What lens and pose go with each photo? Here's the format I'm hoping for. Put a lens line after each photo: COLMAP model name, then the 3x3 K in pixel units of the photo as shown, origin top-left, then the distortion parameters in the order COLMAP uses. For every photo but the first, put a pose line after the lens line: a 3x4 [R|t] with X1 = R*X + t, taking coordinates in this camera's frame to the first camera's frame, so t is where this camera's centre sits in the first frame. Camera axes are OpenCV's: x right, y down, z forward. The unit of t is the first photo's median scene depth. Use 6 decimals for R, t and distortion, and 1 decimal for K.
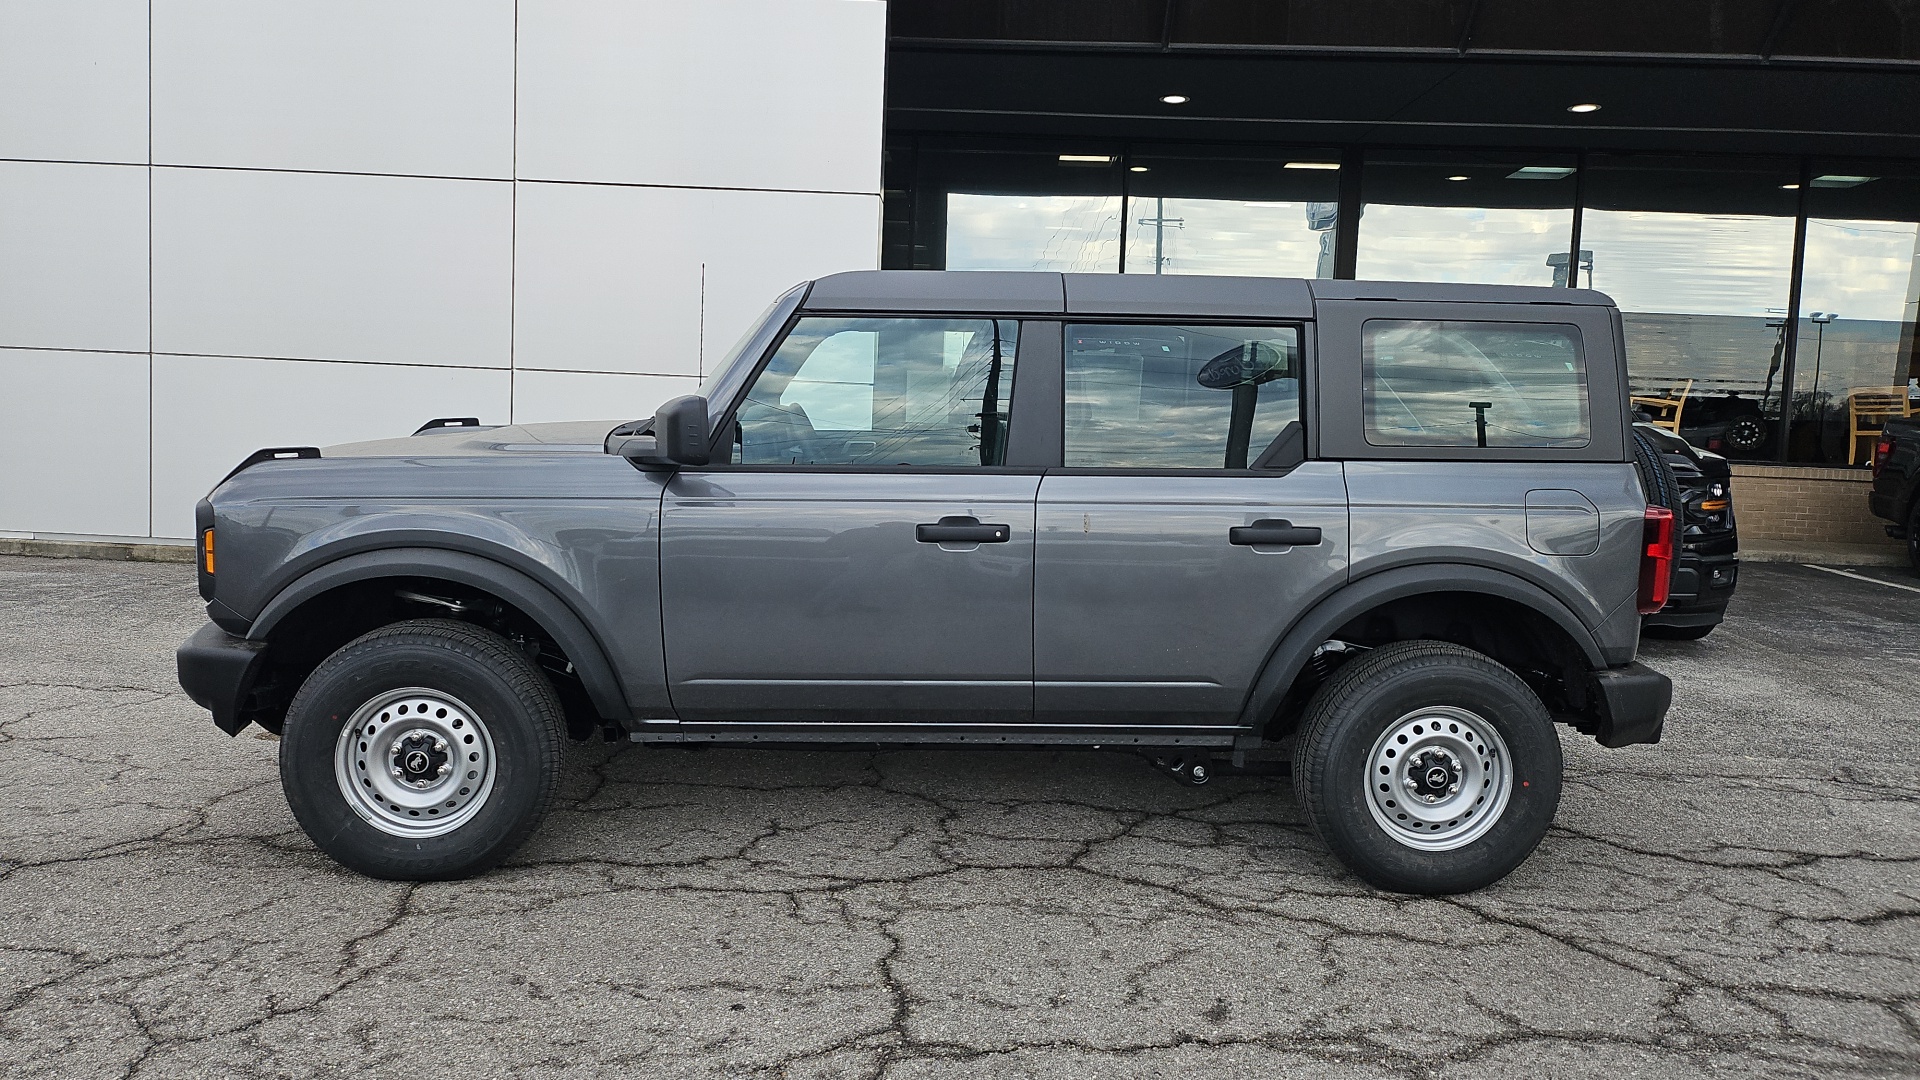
lens RADIAL K [[1386.6, 0, 953.5], [0, 1386.6, 550.8], [0, 0, 1]] dist [0.048983, -0.048302]
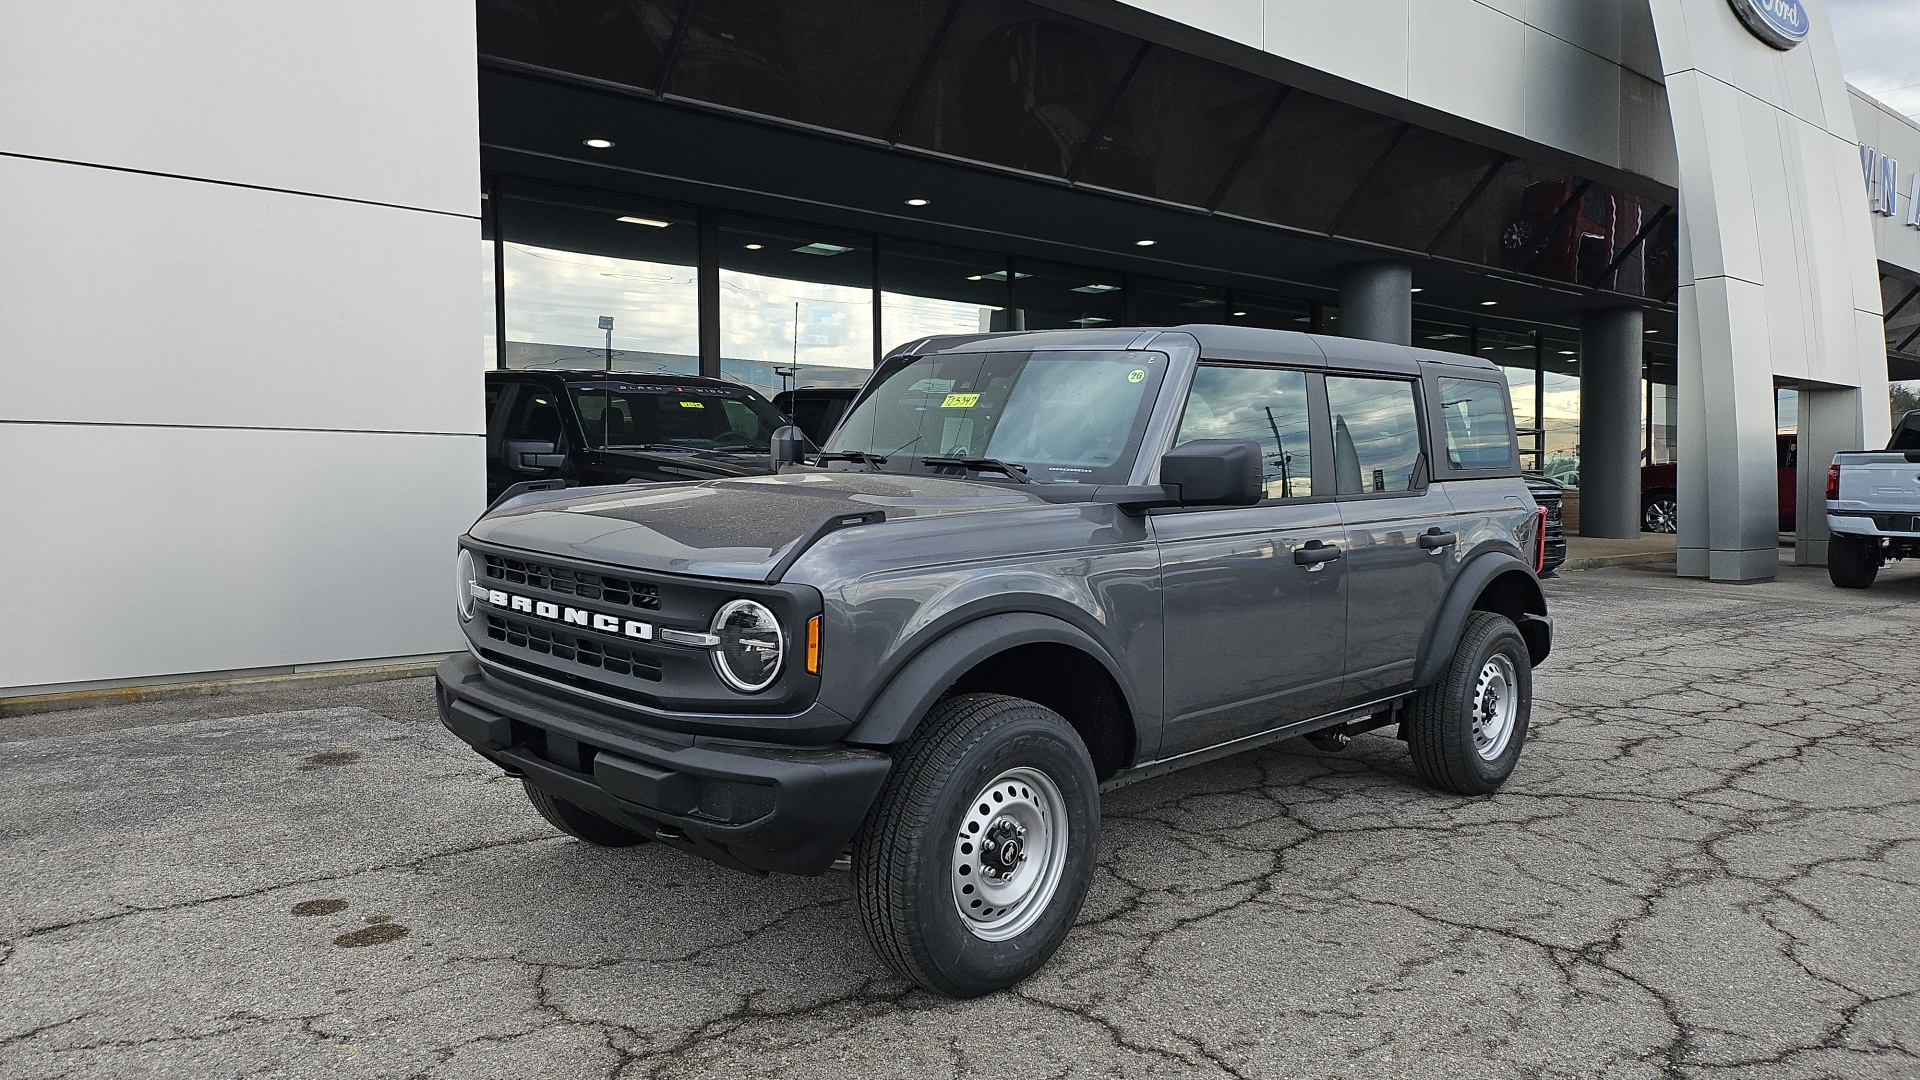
lens RADIAL K [[1386.6, 0, 968.2], [0, 1386.6, 538.7], [0, 0, 1]] dist [0.048983, -0.048302]
pose [[0.725121, -0.069504, 0.685105, -0.999495], [0.101376, 0.994828, -0.006371, -0.047957], [-0.681119, 0.074073, 0.728417, 0.345120]]
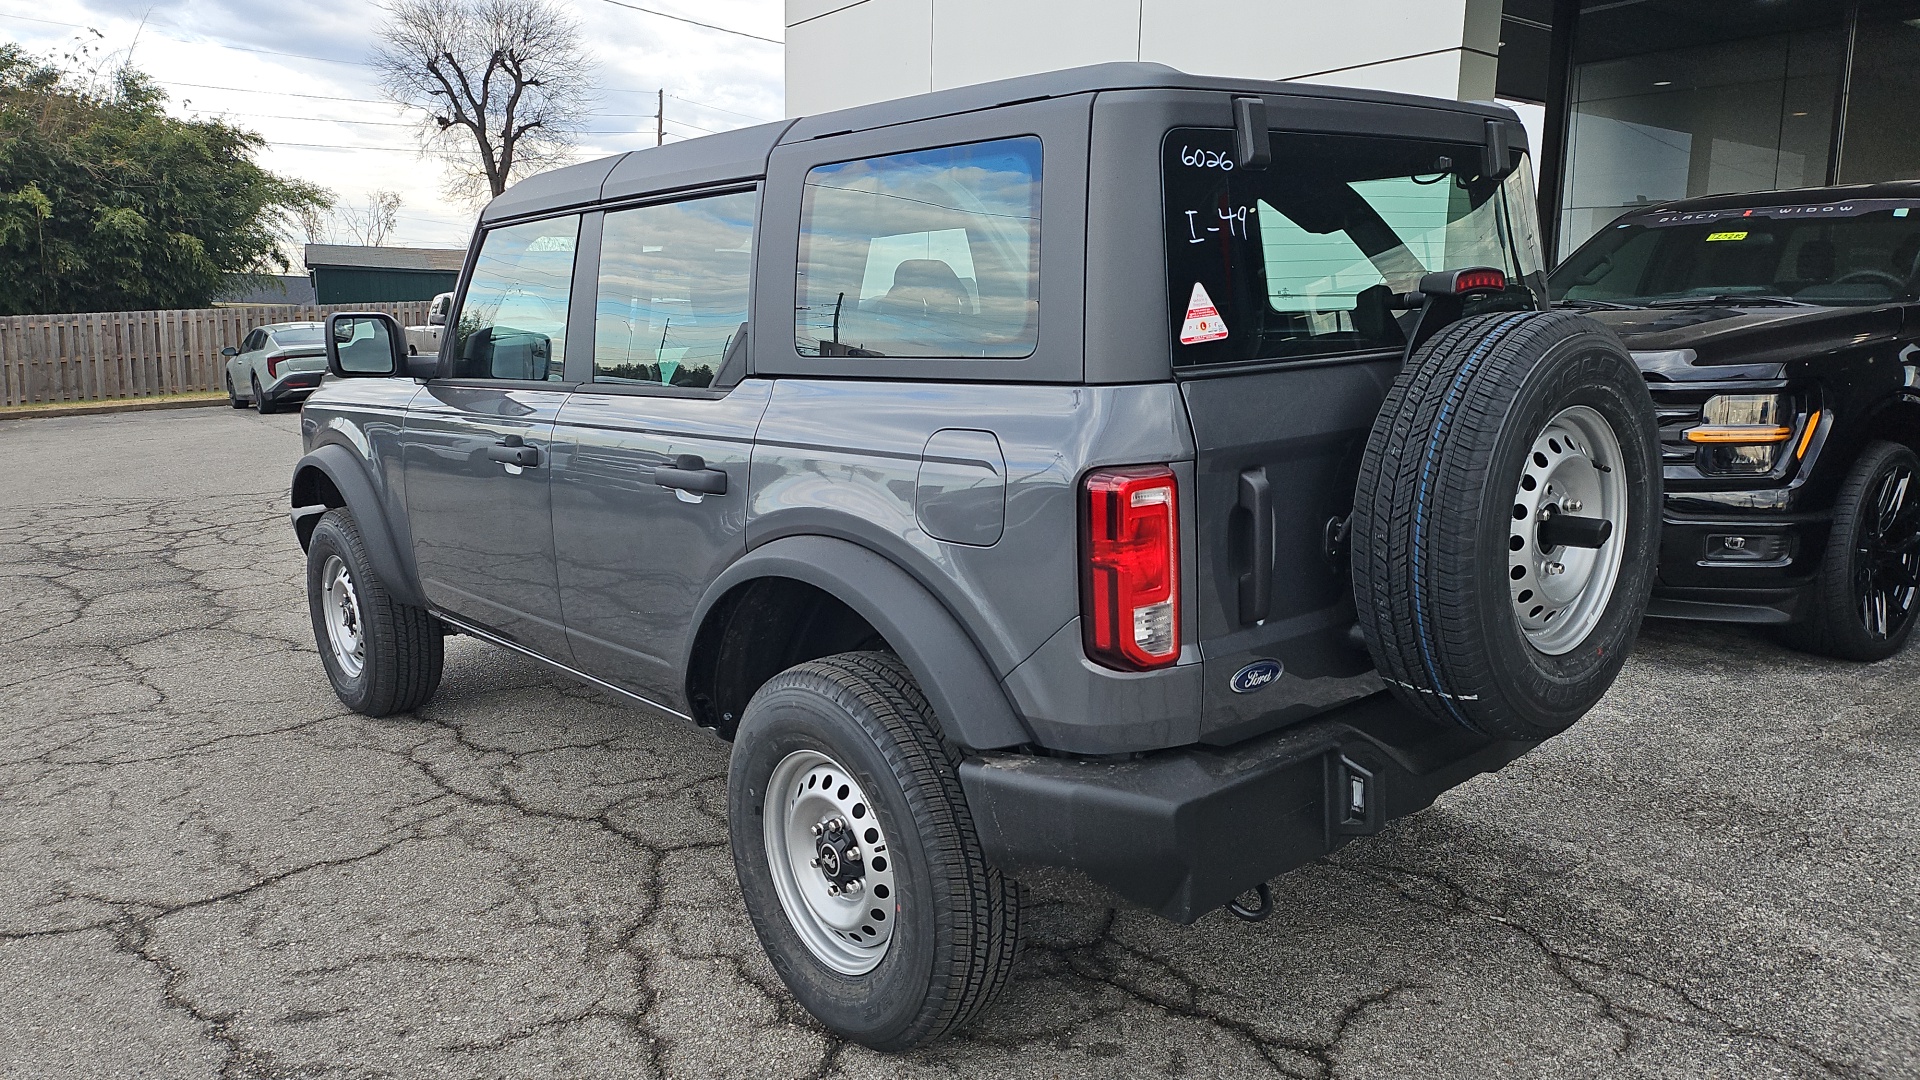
lens RADIAL K [[1386.6, 0, 964.9], [0, 1386.6, 535.8], [0, 0, 1]] dist [0.048983, -0.048302]
pose [[0.605935, 0.094024, -0.789938, 0.922358], [-0.063258, 0.995541, 0.069973, -0.041830], [0.792995, 0.007571, 0.609181, 0.671810]]
